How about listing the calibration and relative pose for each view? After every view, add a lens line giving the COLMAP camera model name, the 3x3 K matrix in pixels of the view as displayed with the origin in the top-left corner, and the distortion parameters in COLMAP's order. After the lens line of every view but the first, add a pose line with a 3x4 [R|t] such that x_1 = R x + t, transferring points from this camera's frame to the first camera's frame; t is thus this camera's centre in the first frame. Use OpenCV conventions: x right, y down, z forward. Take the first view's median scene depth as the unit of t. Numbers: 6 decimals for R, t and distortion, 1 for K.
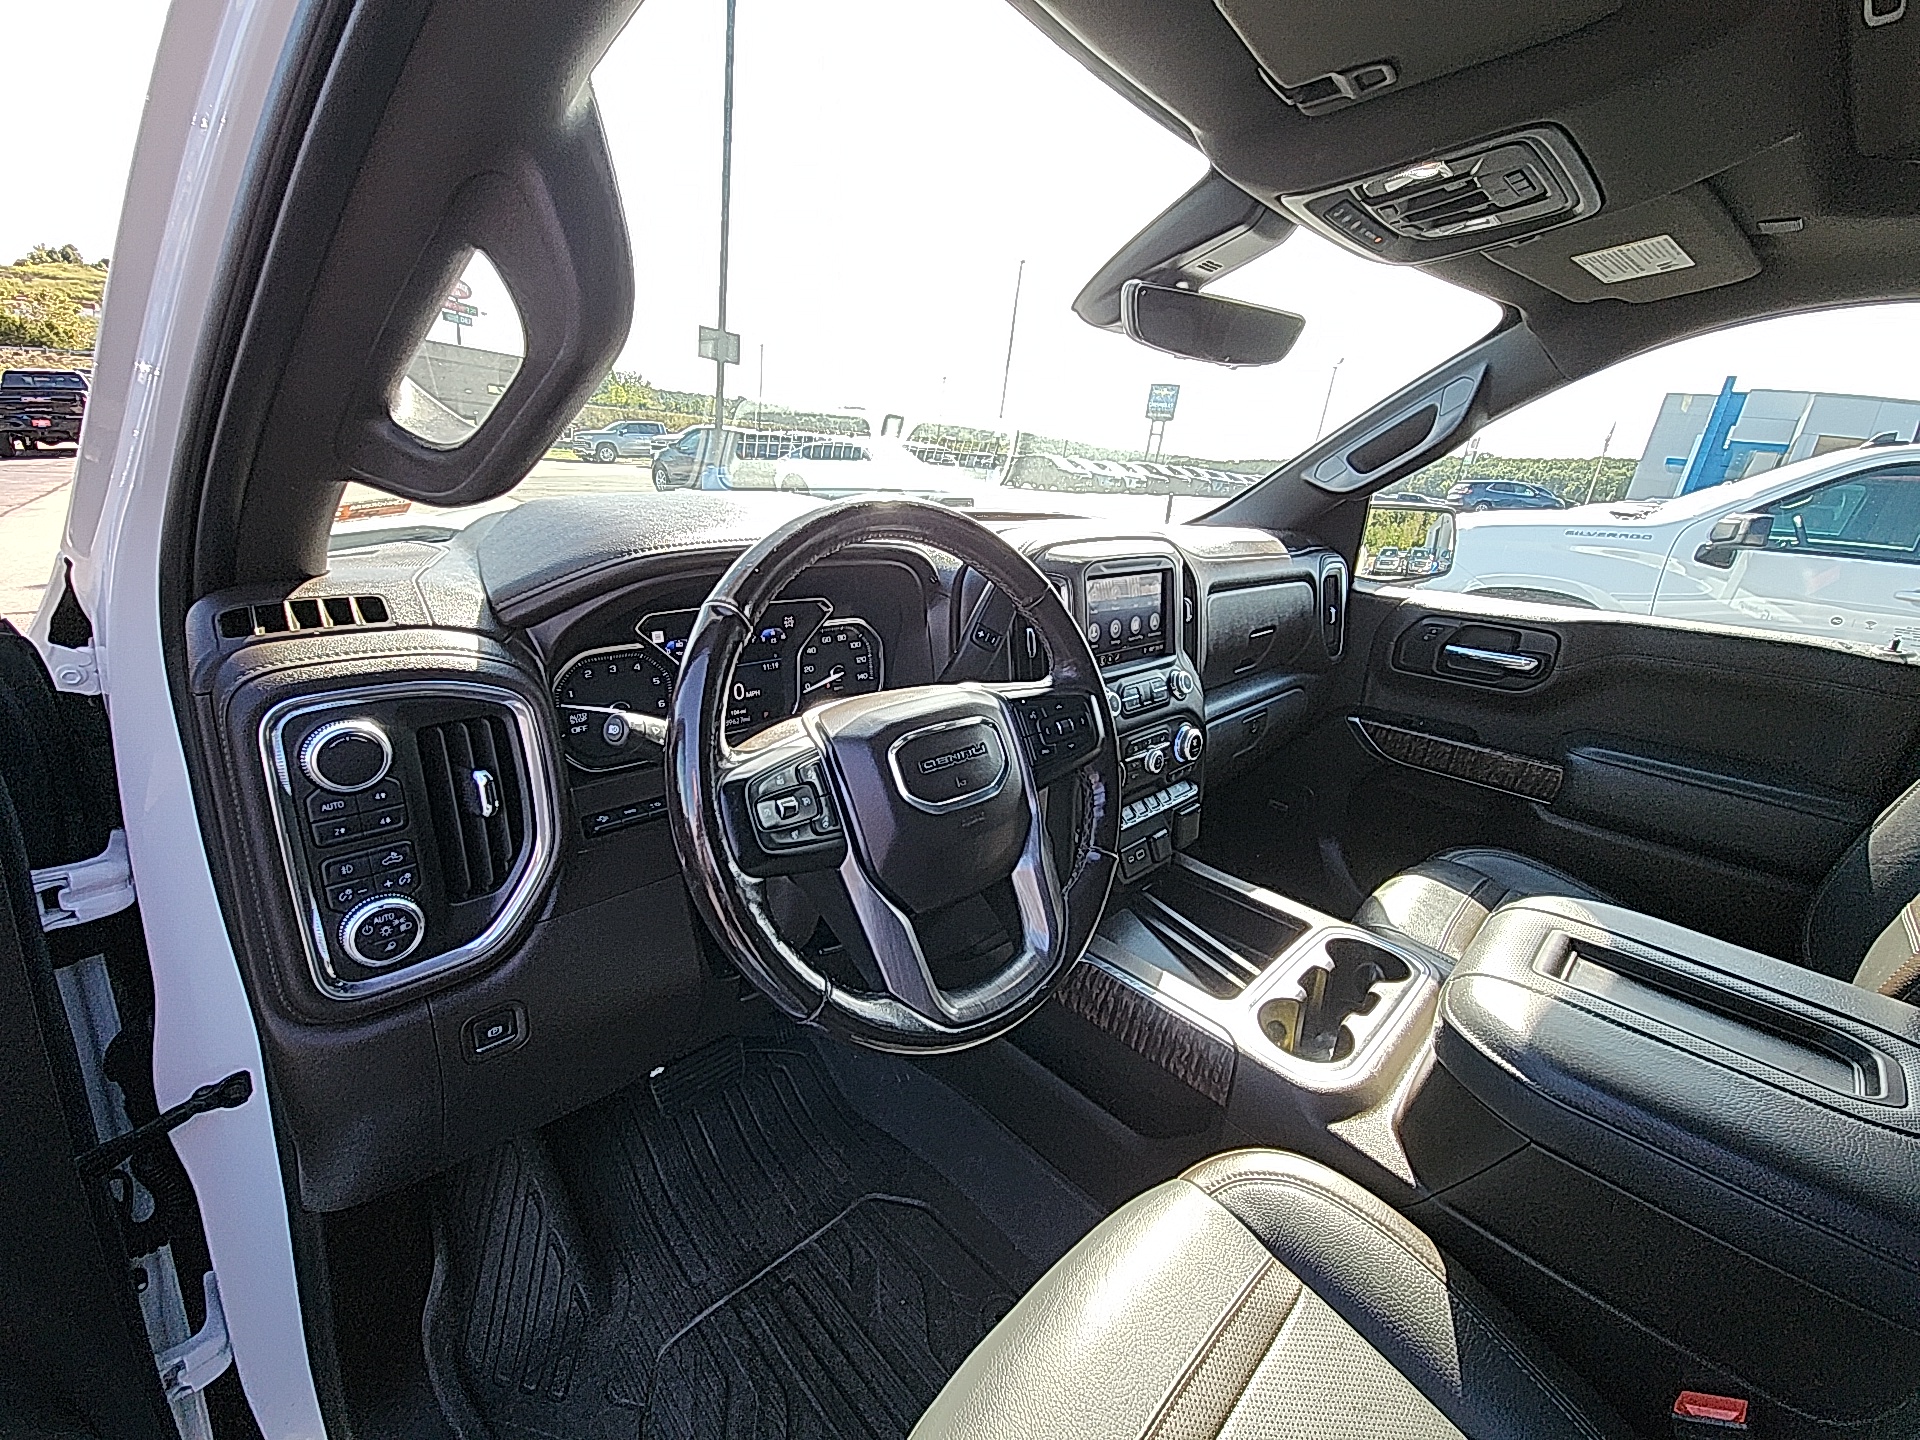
lens RADIAL K [[778.5, 0, 948.4], [0, 778.5, 699.6], [0, 0, 1]] dist [0.007752, -0.003995]
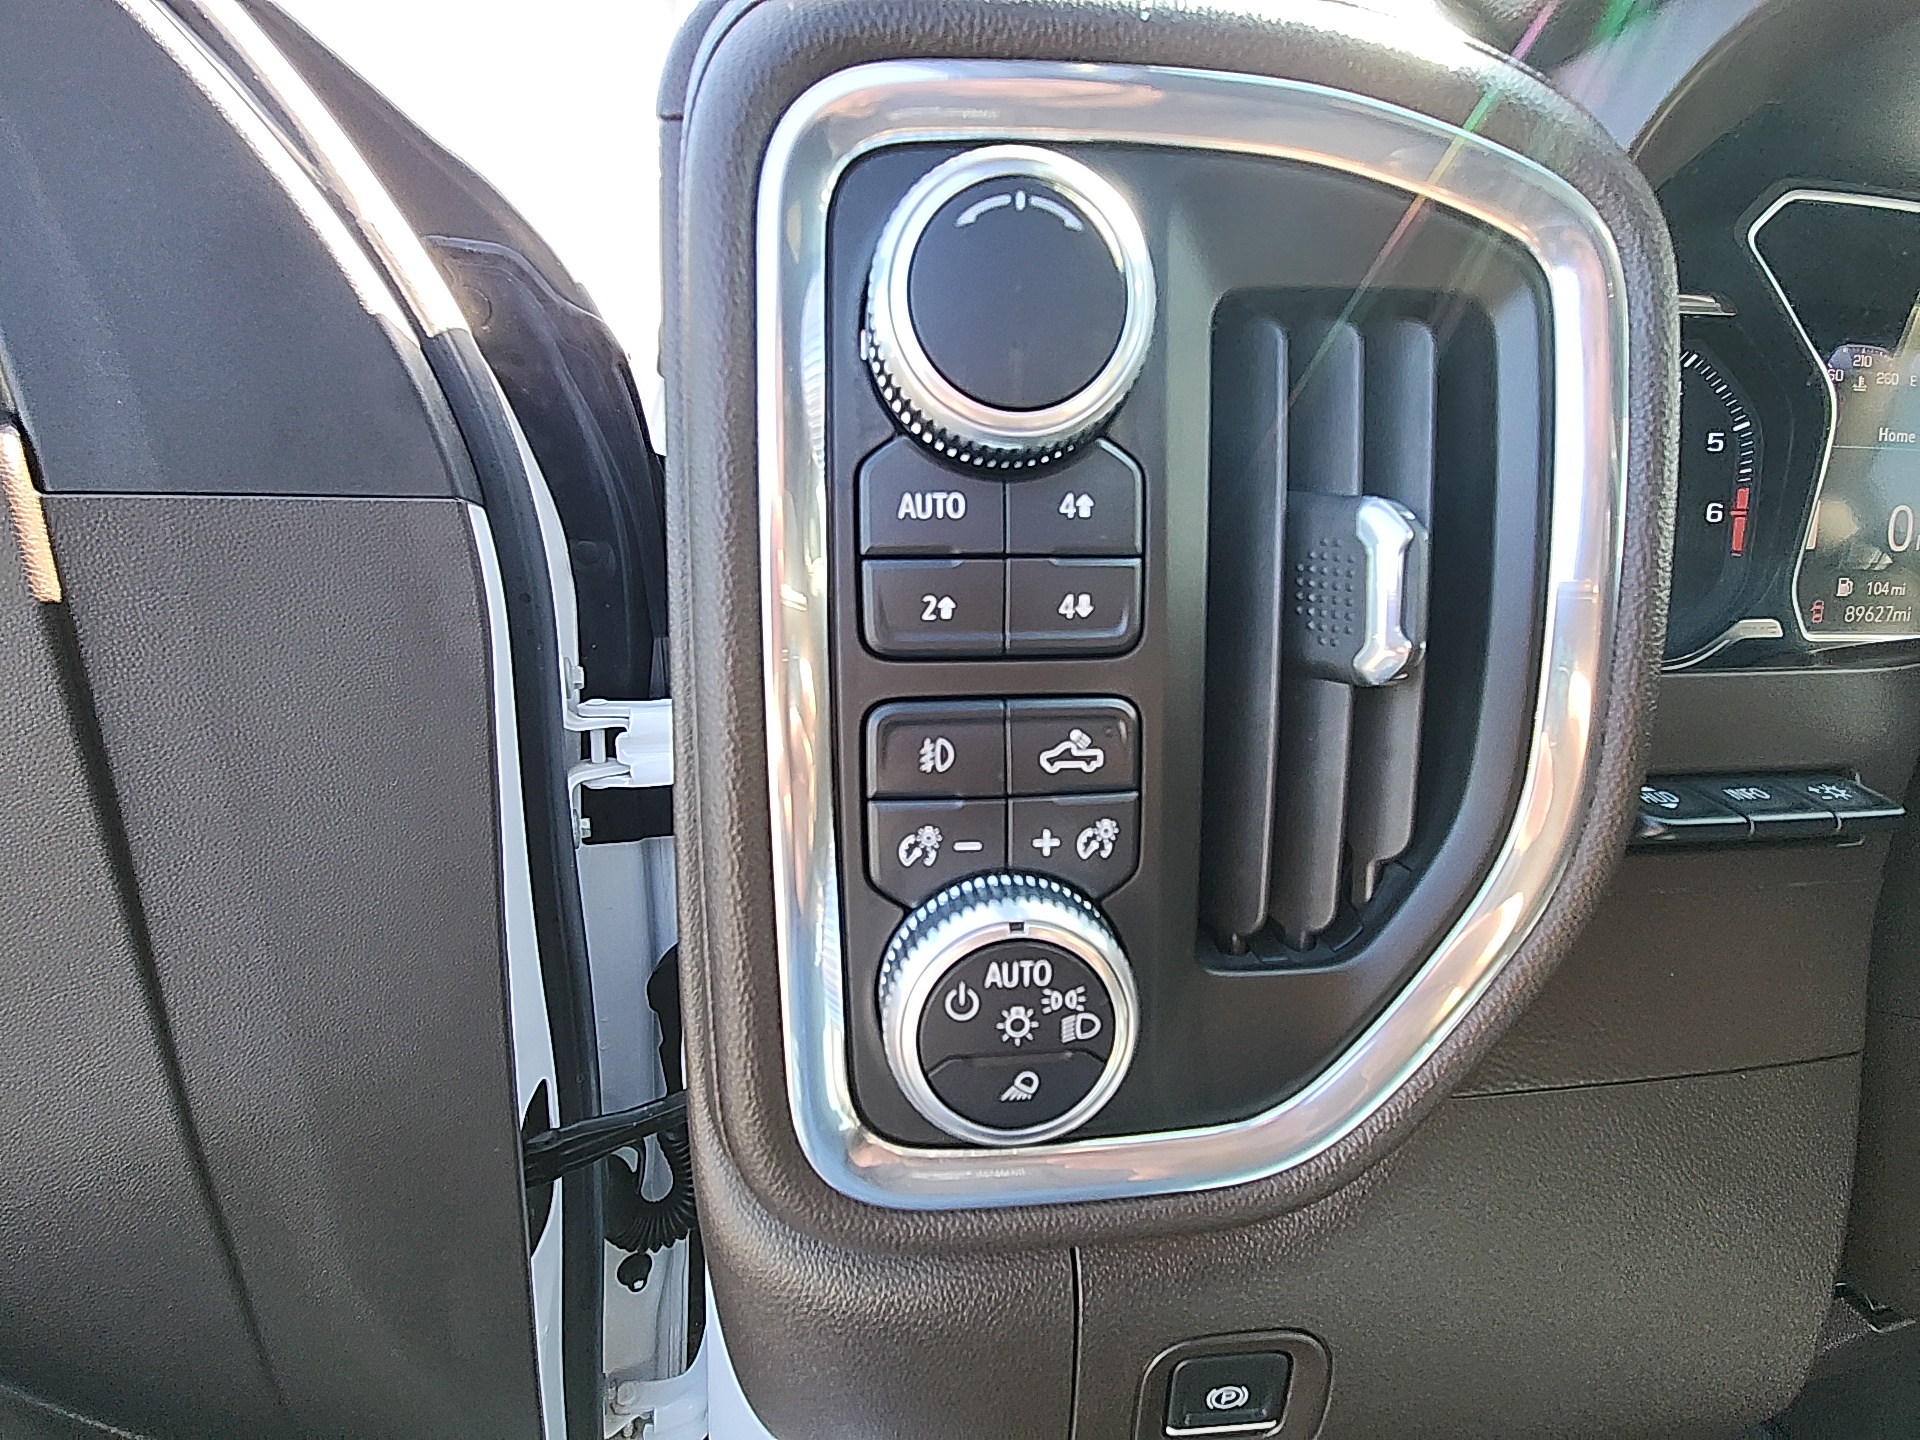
lens RADIAL K [[781.2, 0, 948.9], [0, 781.2, 696.1], [0, 0, 1]] dist [-0.001928, -0.000632]
pose [[0.773256, 0.131335, -0.620344, -0.365005], [-0.151859, 0.988201, 0.019923, 0.116105], [0.615641, 0.078799, 0.784077, 0.478787]]
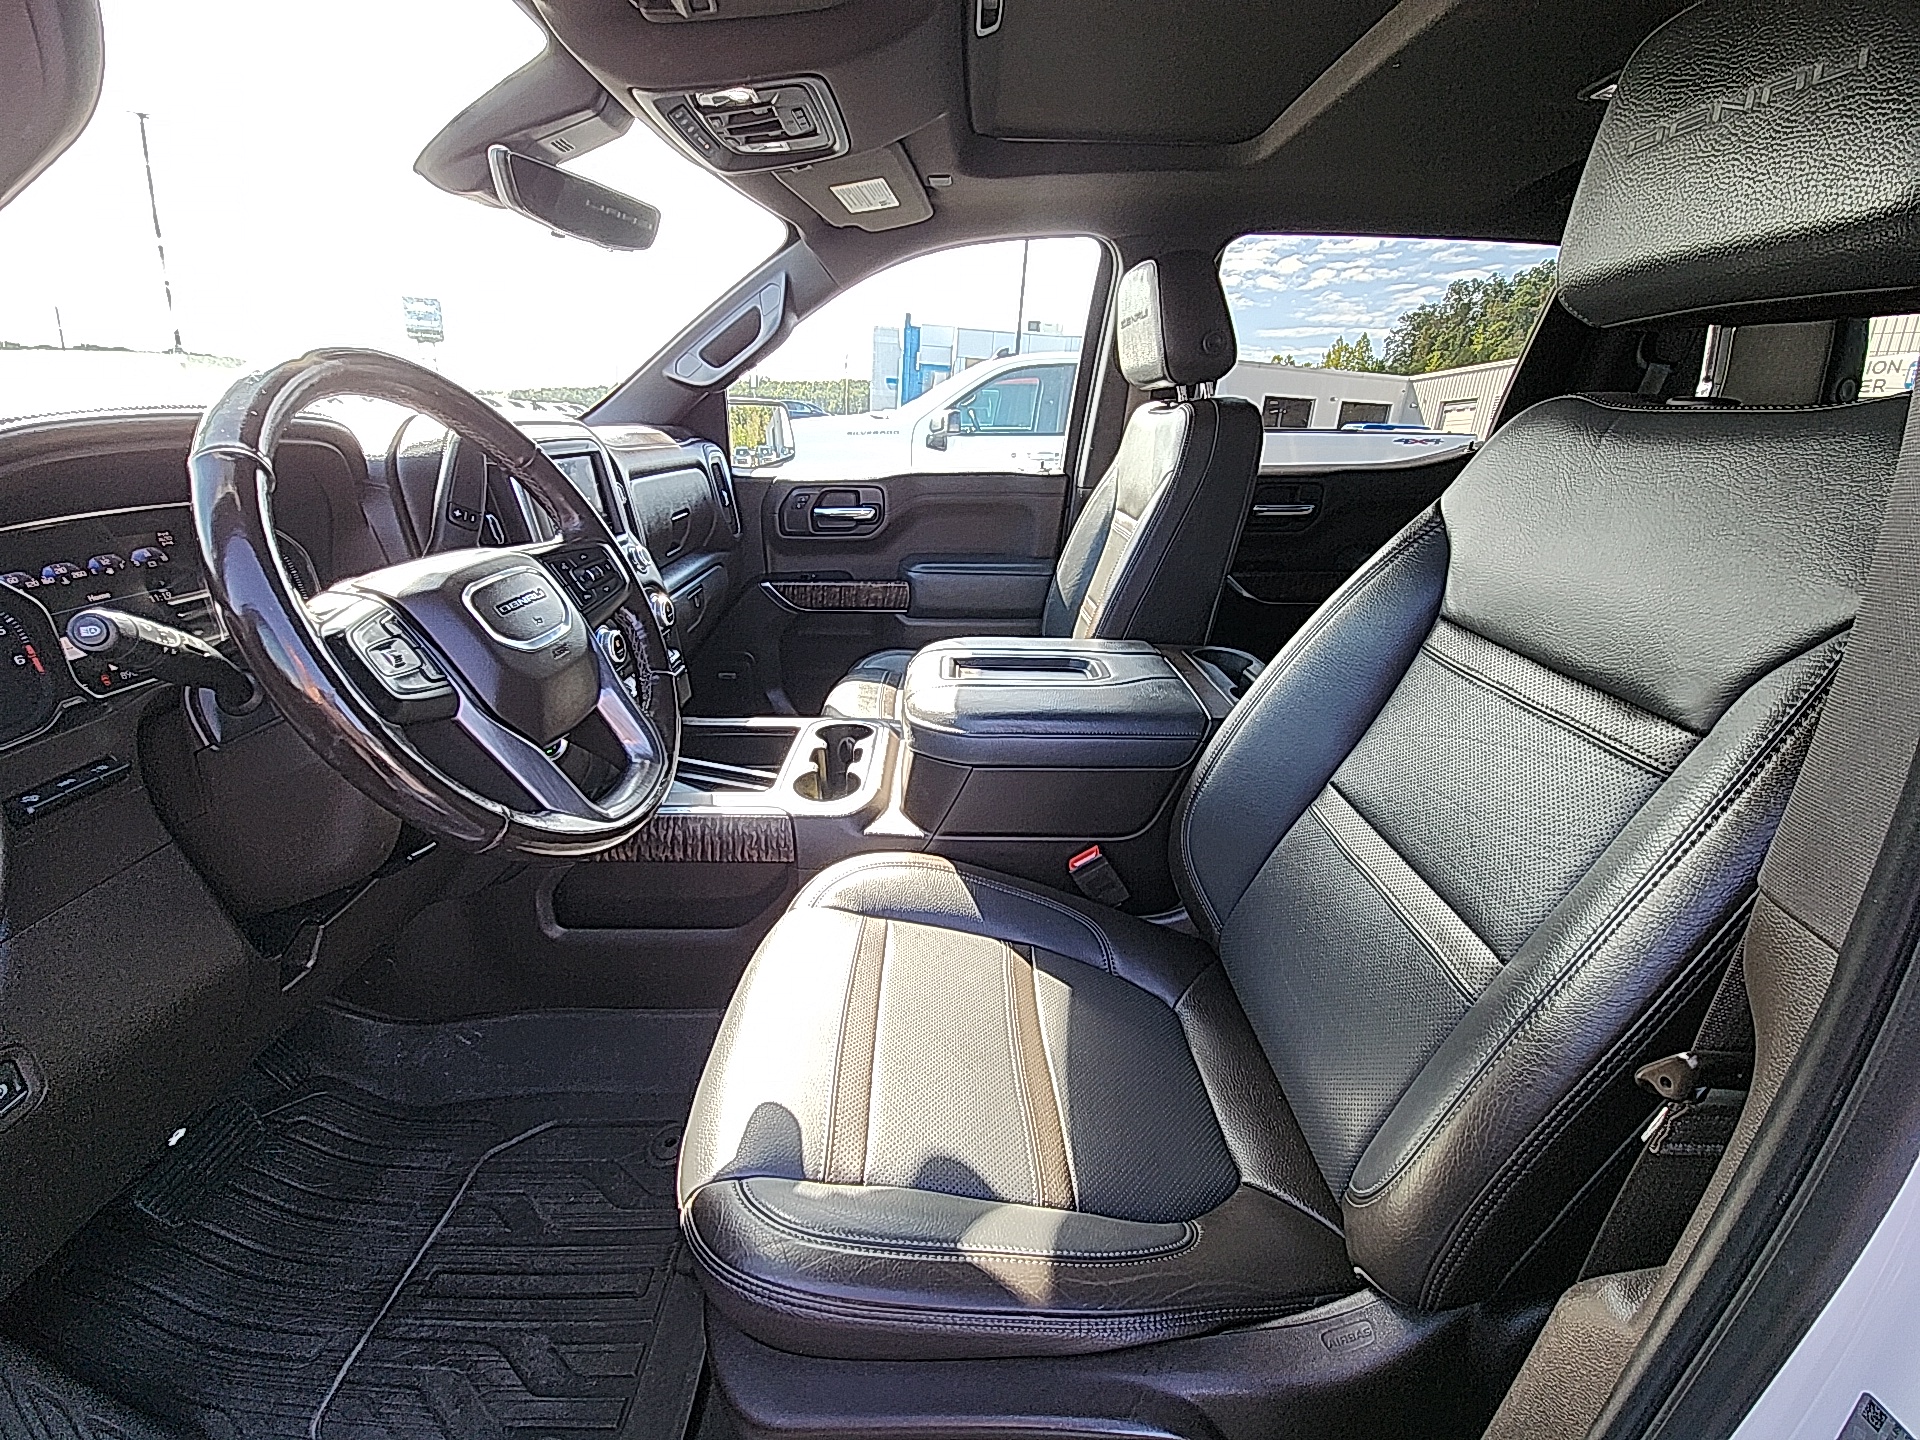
lens RADIAL K [[778.5, 0, 955.3], [0, 778.5, 708.8], [0, 0, 1]] dist [0.007752, -0.003995]
pose [[0.692496, -0.295598, 0.658082, -0.227543], [0.234916, 0.954879, 0.181714, 0.110967], [-0.682103, 0.028758, 0.730691, -0.120334]]
